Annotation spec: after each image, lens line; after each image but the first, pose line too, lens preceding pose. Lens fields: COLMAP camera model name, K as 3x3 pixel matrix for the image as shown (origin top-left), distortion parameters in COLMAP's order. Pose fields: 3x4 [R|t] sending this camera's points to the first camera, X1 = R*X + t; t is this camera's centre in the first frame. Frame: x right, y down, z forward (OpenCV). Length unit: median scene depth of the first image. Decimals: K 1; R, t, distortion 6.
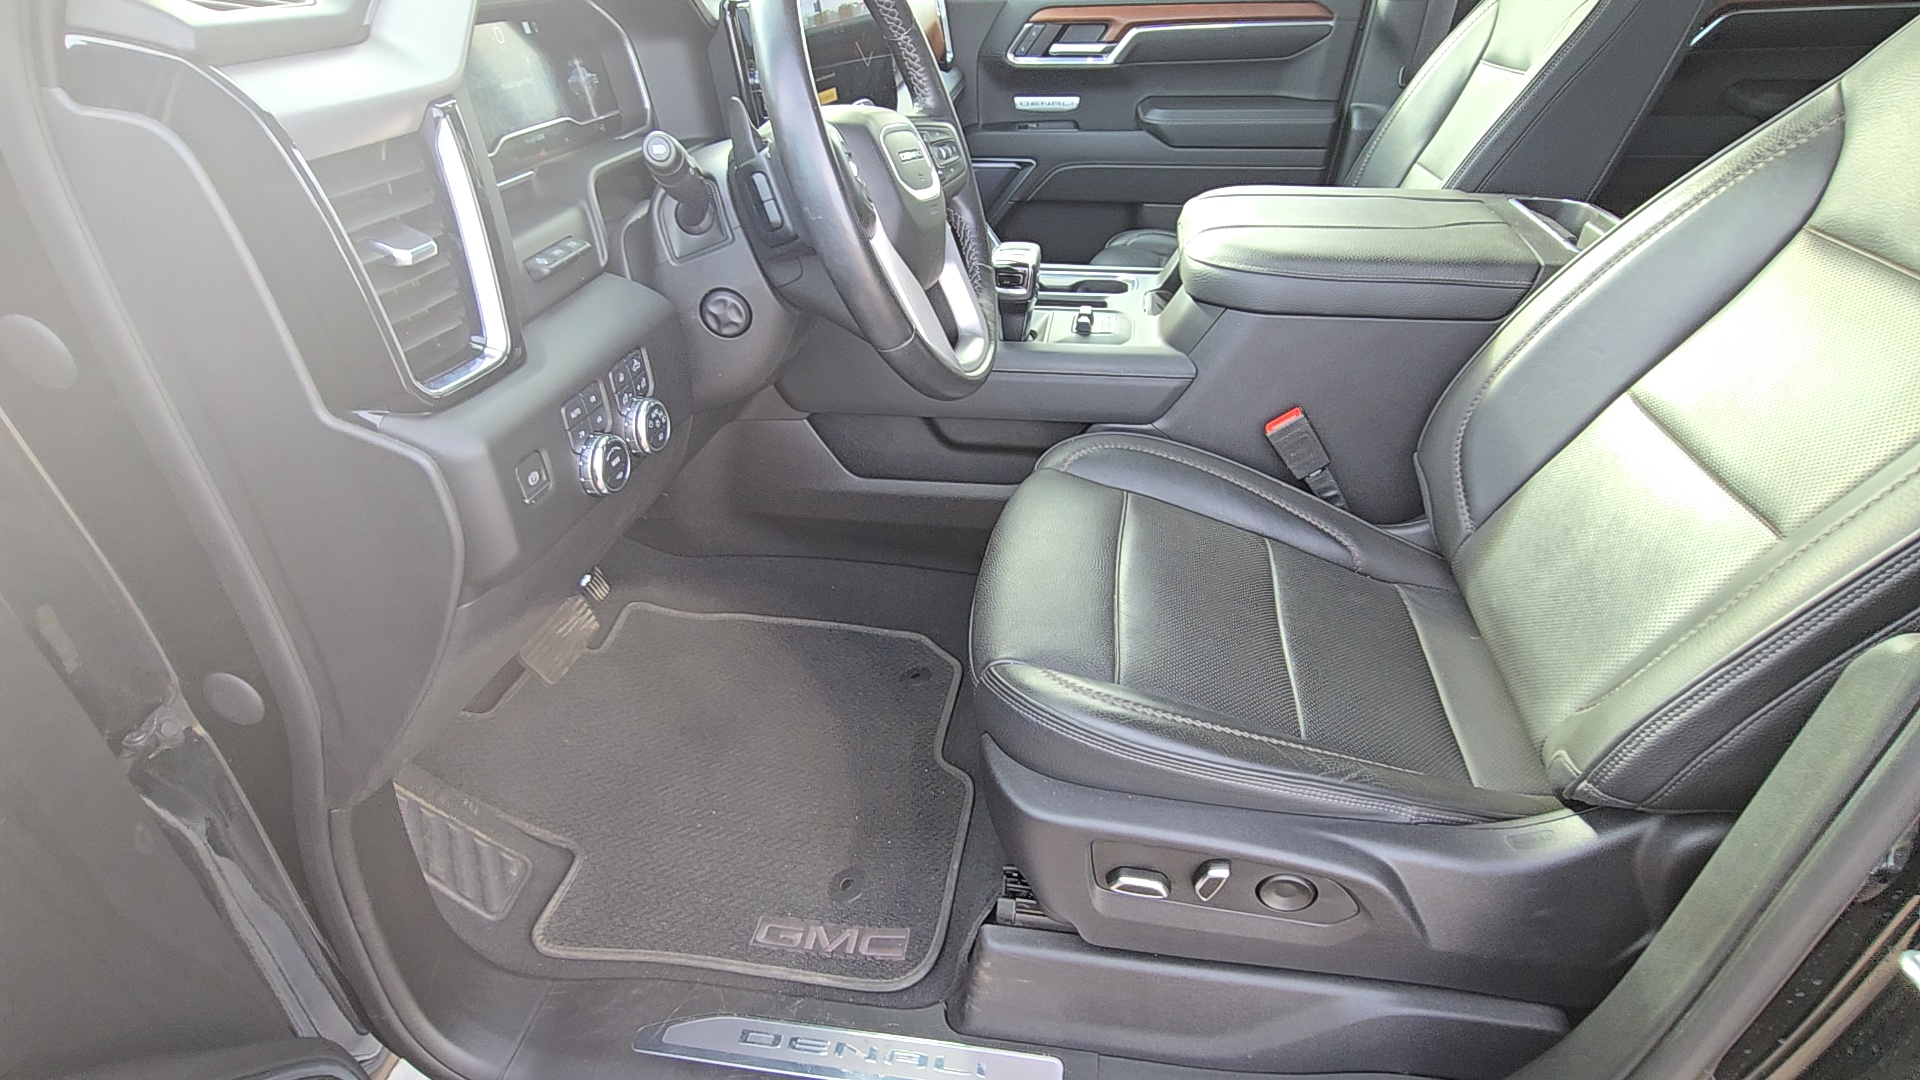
lens RADIAL K [[941.9, 0, 967.1], [0, 941.9, 531.2], [0, 0, 1]] dist [-0.001452, 0.000186]
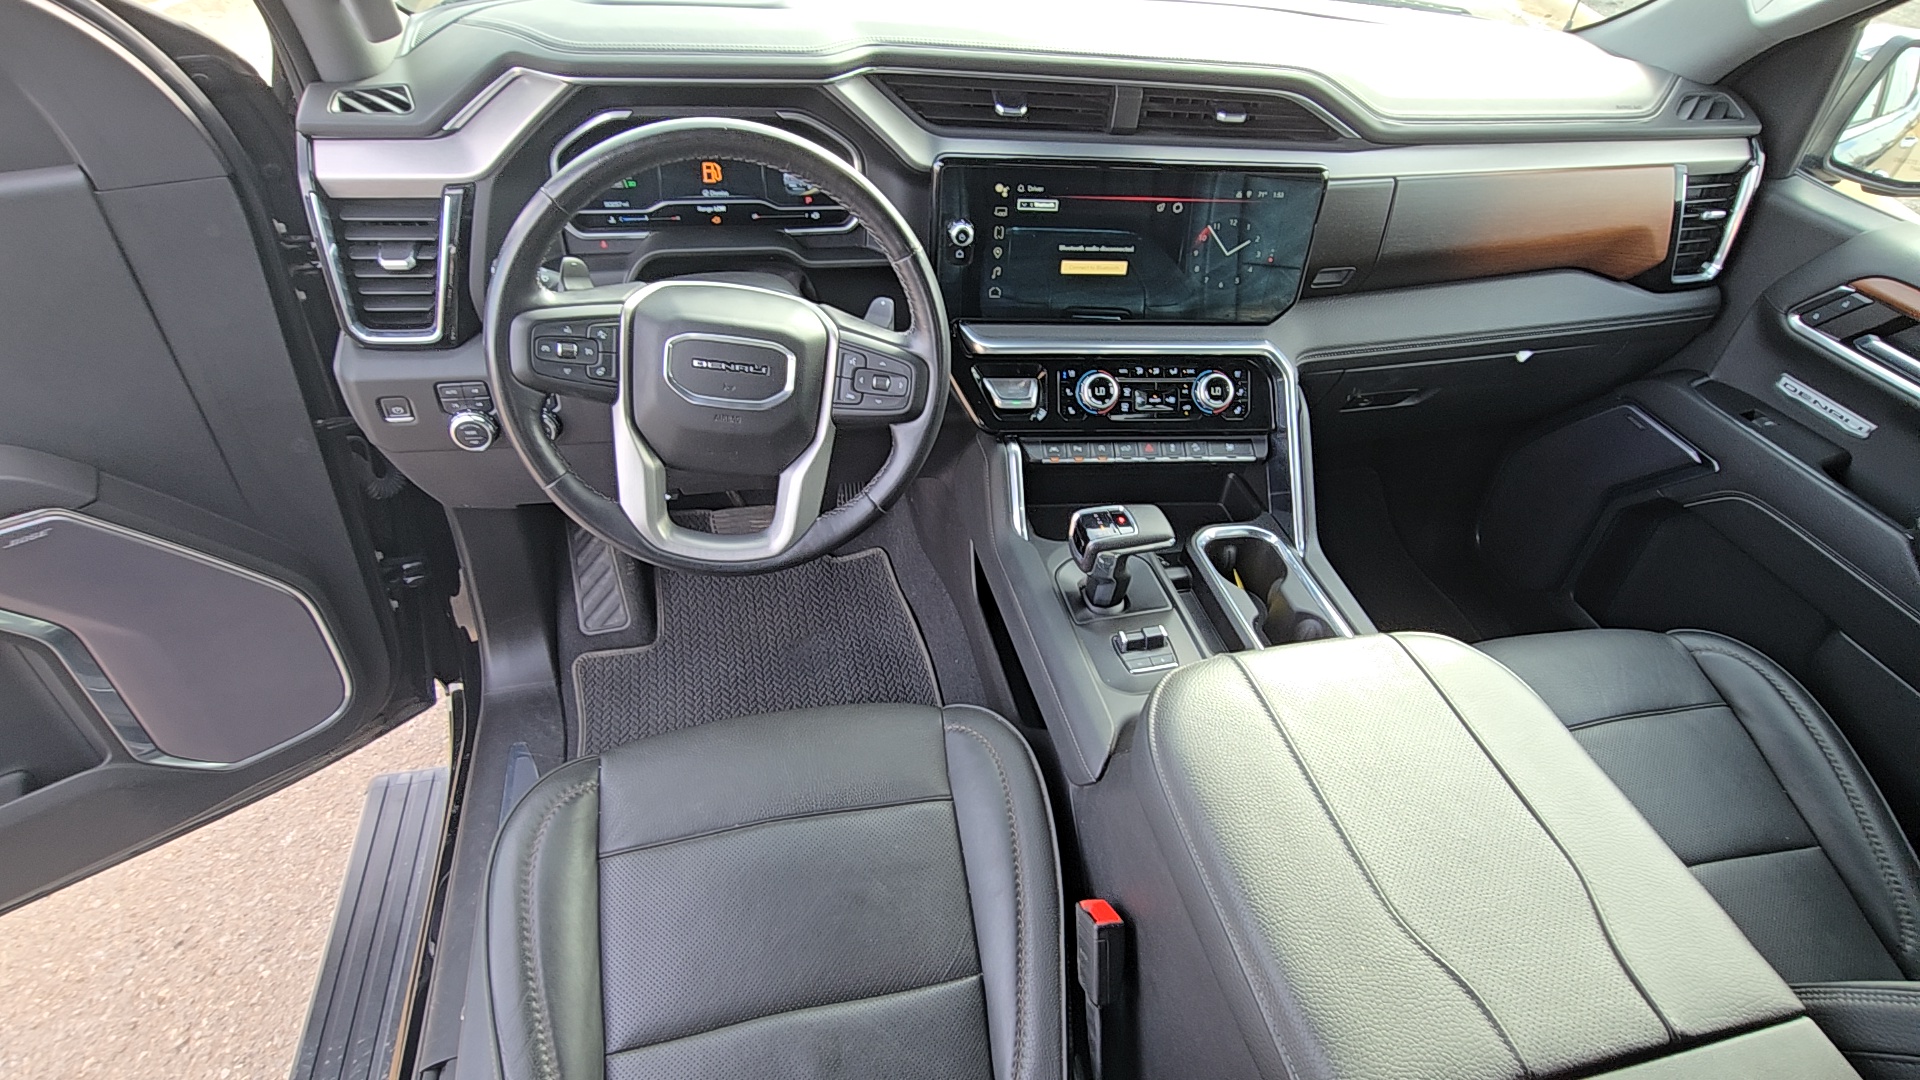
lens RADIAL K [[941.9, 0, 967.1], [0, 941.9, 531.2], [0, 0, 1]] dist [-0.001452, 0.000186]
pose [[0.411554, 0.618296, -0.669577, 0.932267], [-0.558936, 0.751529, 0.350422, -0.859466], [0.719871, 0.230034, 0.654882, 0.600741]]
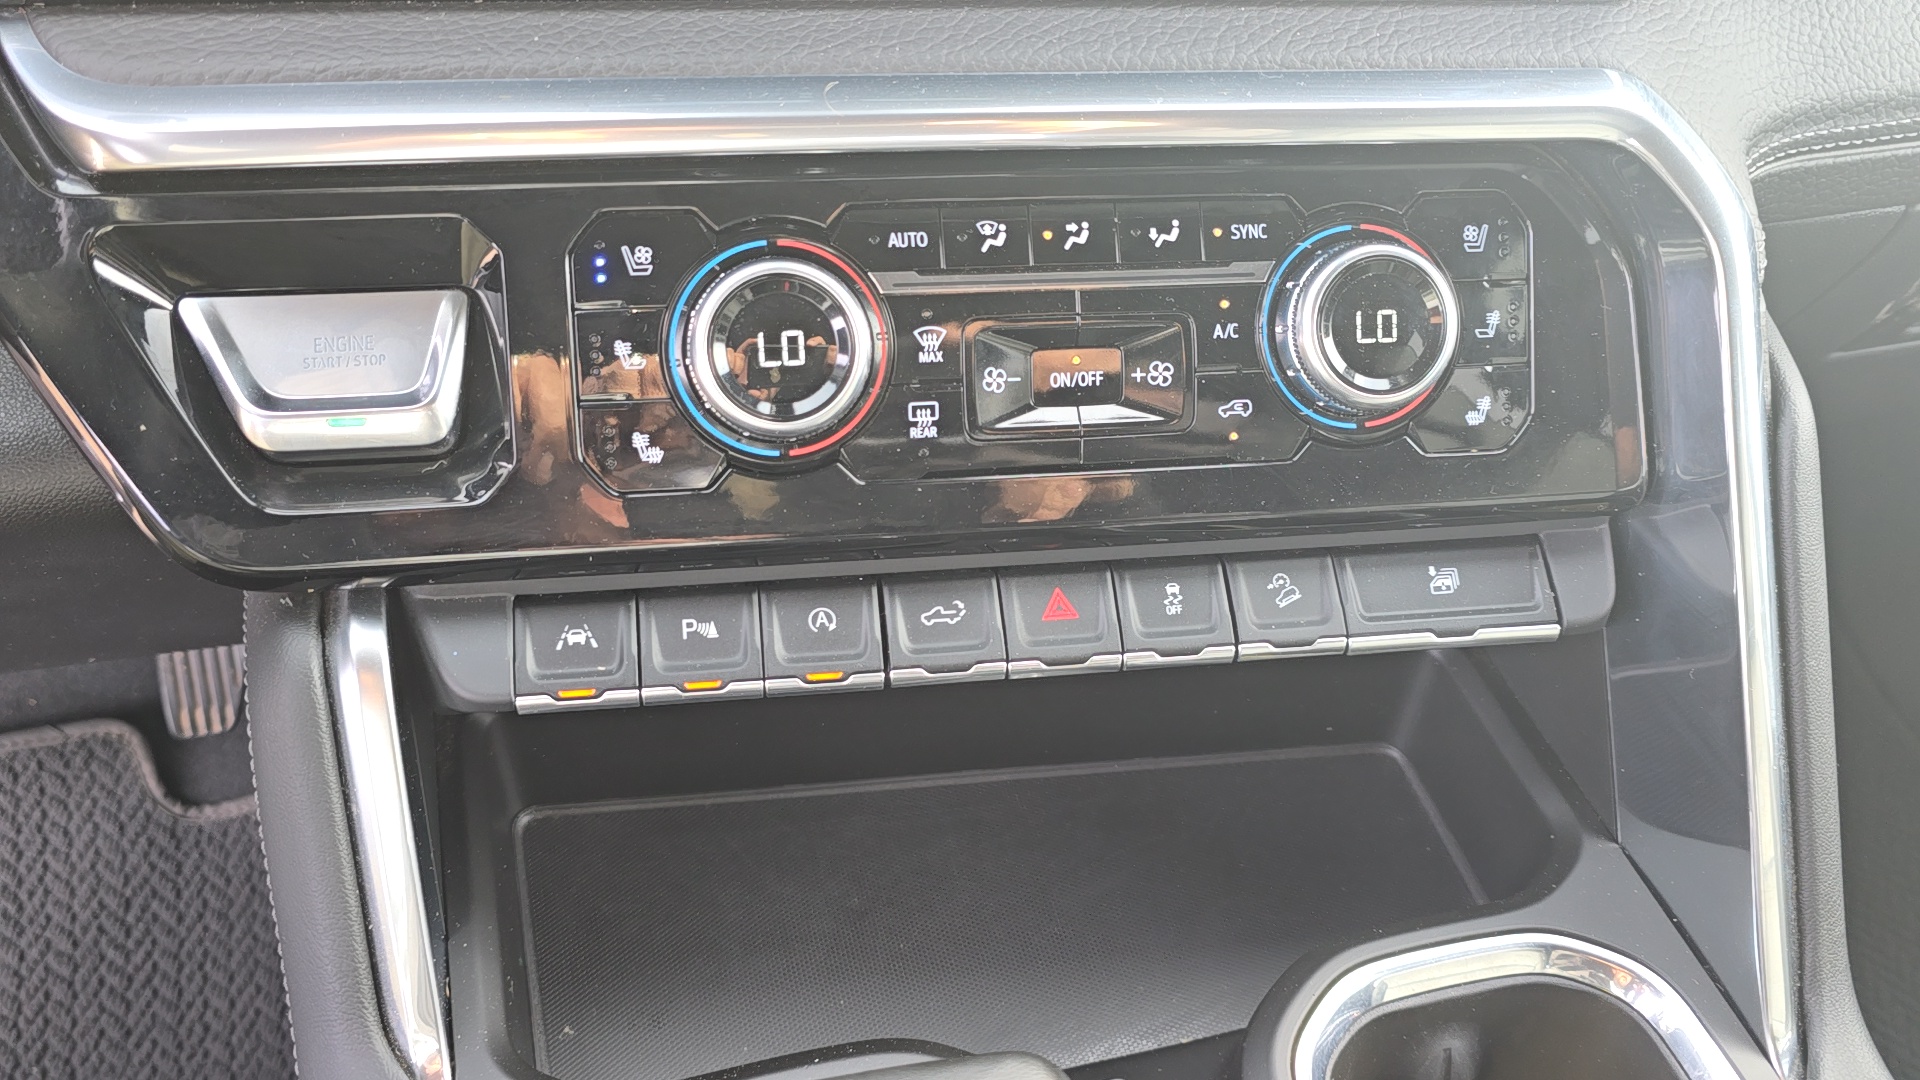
lens RADIAL K [[1613.1, 0, 966.2], [0, 1613.1, 545.2], [0, 0, 1]] dist [-0.003301, 0.008262]
pose [[0.437621, 0.633863, -0.637735, 0.204388], [-0.542824, 0.751669, 0.374614, -0.786576], [0.716819, 0.182239, 0.673022, 1.465421]]
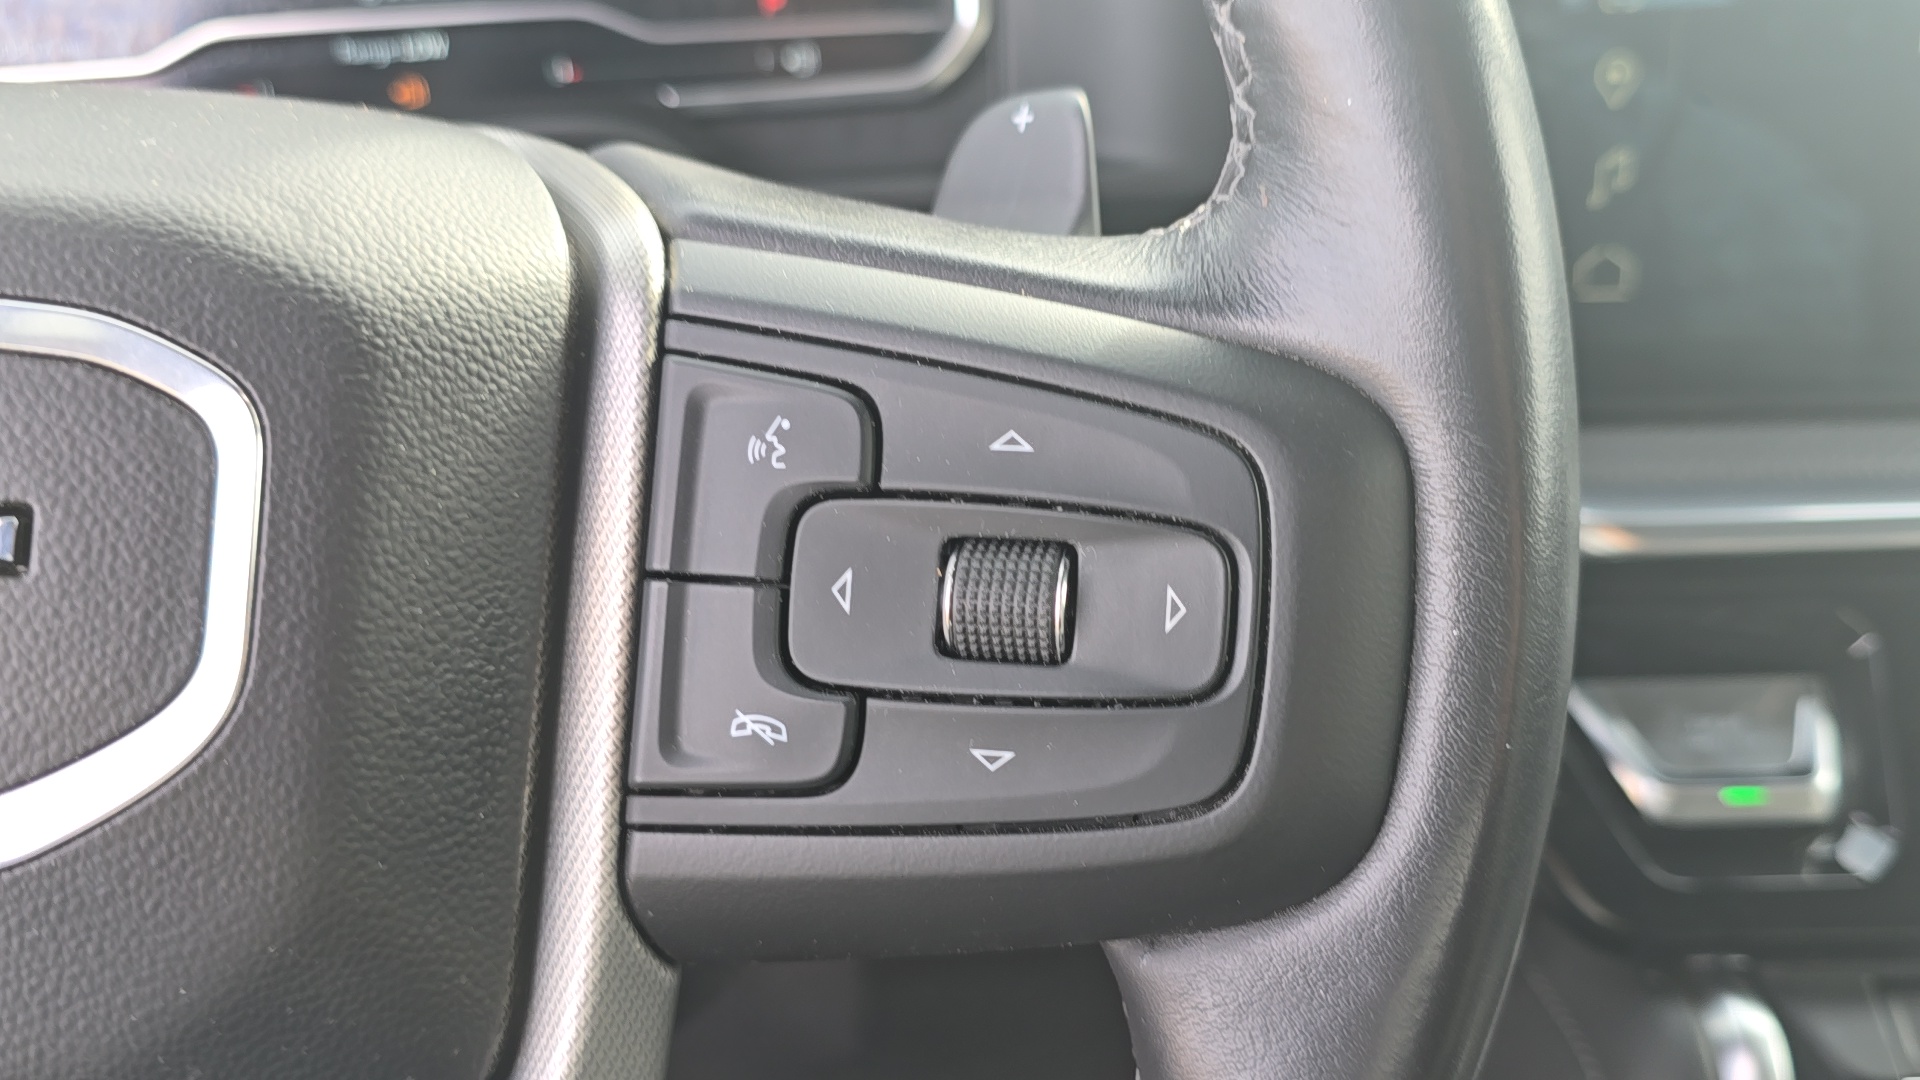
lens RADIAL K [[1656.0, 0, 960.0], [0, 1656.0, 540.0], [0, 0, 1]] dist [-0.004601, 0.000380]
pose [[0.273711, 0.381021, -0.883123, 0.144687], [-0.487620, 0.846410, 0.214050, -0.570140], [0.829041, 0.372040, 0.417465, 1.174958]]
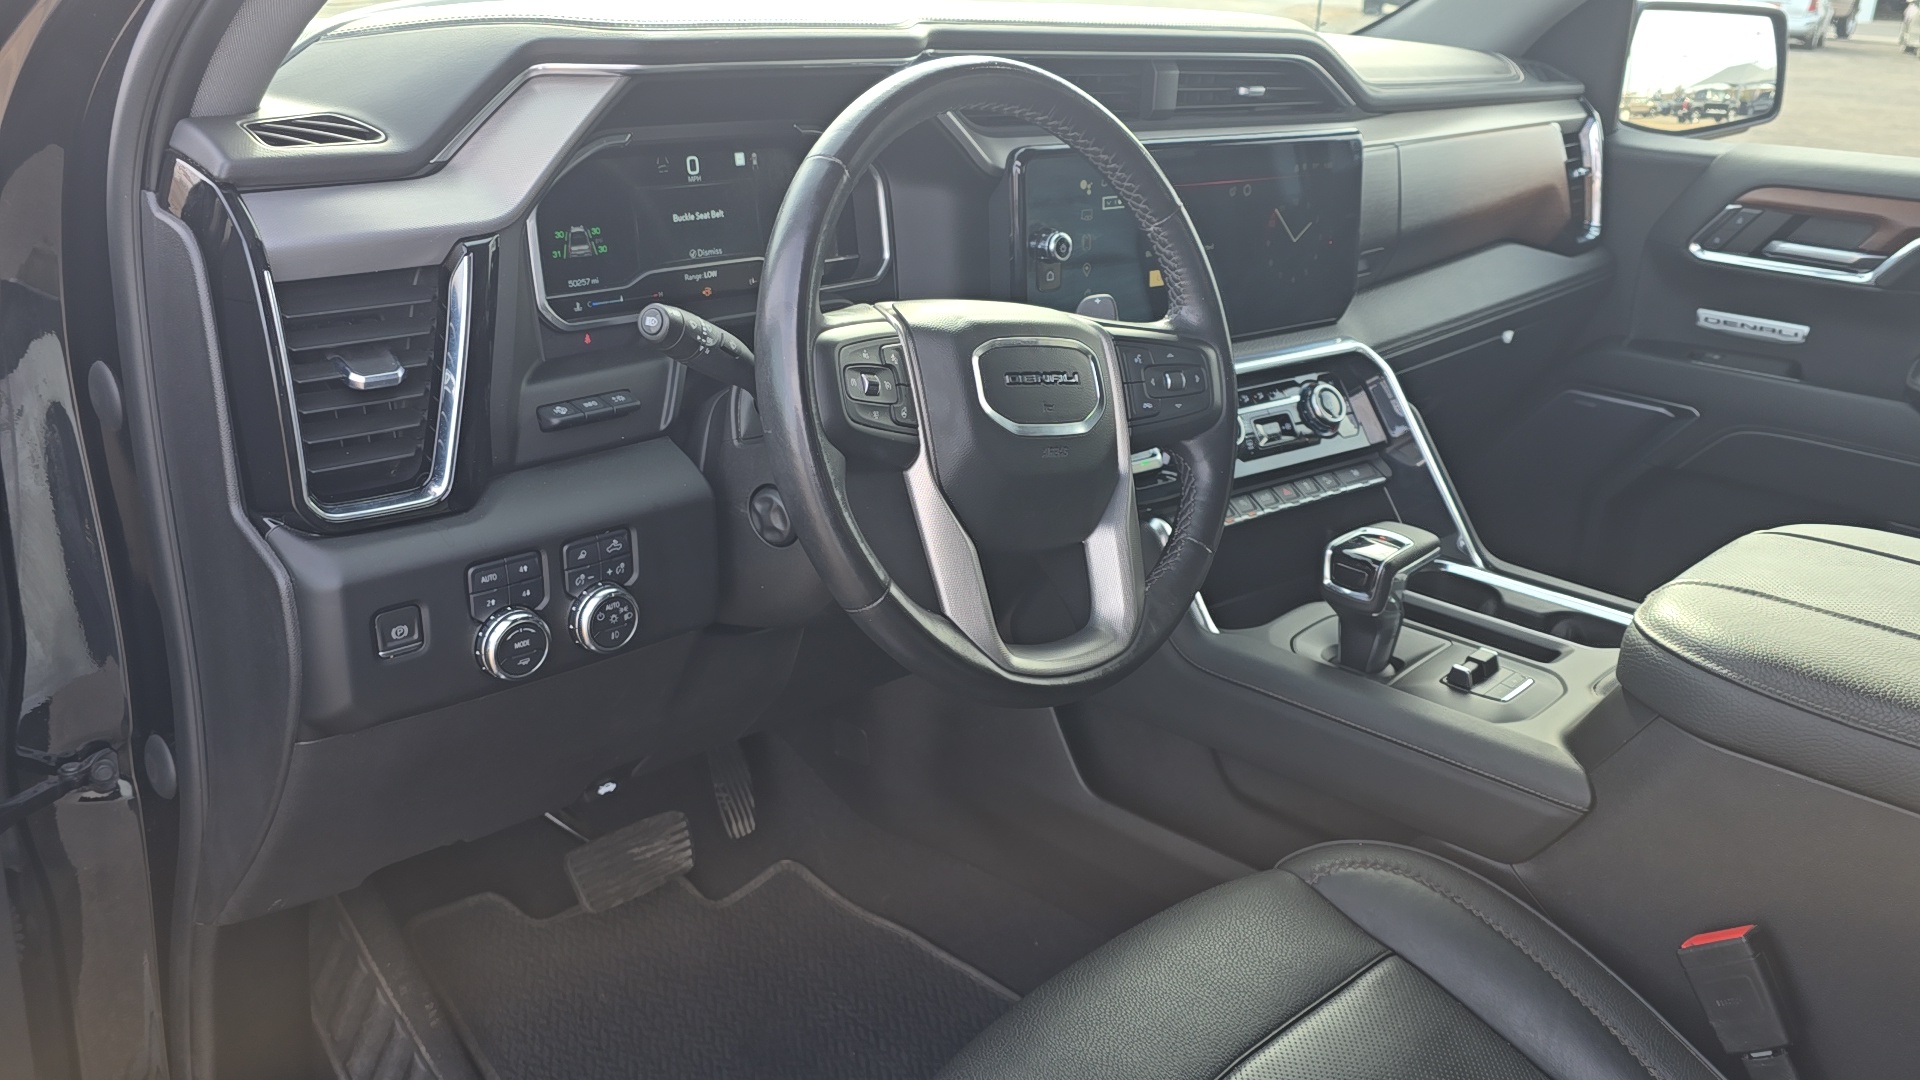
lens RADIAL K [[1530.6, 0, 986.3], [0, 1530.6, 542.5], [0, 0, 1]] dist [-0.017687, 0.000402]
pose [[0.837705, 0.247088, -0.487030, 0.536510], [-0.344429, 0.931106, -0.120043, -0.117766], [0.423816, 0.268308, 0.865096, -0.038273]]
